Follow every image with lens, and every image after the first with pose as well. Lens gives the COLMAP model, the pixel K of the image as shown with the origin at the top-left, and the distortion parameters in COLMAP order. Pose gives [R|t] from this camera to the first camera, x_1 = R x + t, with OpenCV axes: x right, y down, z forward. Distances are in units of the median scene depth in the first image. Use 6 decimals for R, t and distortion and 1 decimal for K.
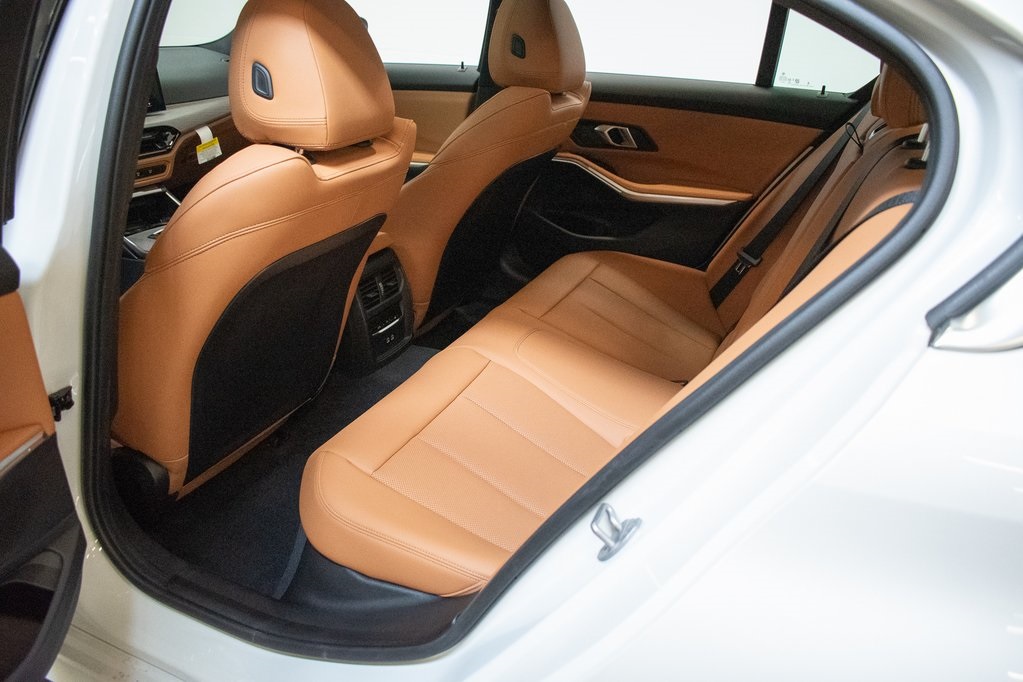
lens RADIAL K [[768.5, 0, 511.5], [0, 768.5, 341.0], [0, 0, 1]] dist [-0.095239, 0.000145]
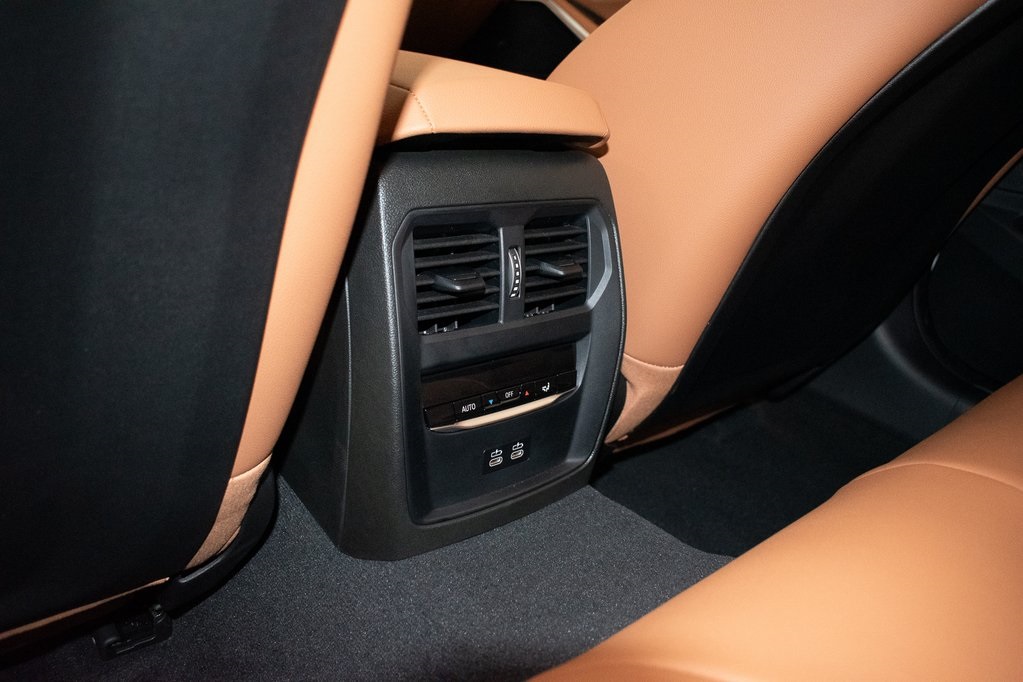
lens RADIAL K [[768.5, 0, 511.5], [0, 768.5, 341.0], [0, 0, 1]] dist [-0.095239, 0.000145]
pose [[0.899866, 0.254865, -0.353956, -0.064281], [-0.275603, 0.961234, -0.008536, -0.041478], [0.338059, 0.105232, 0.935223, 0.717659]]
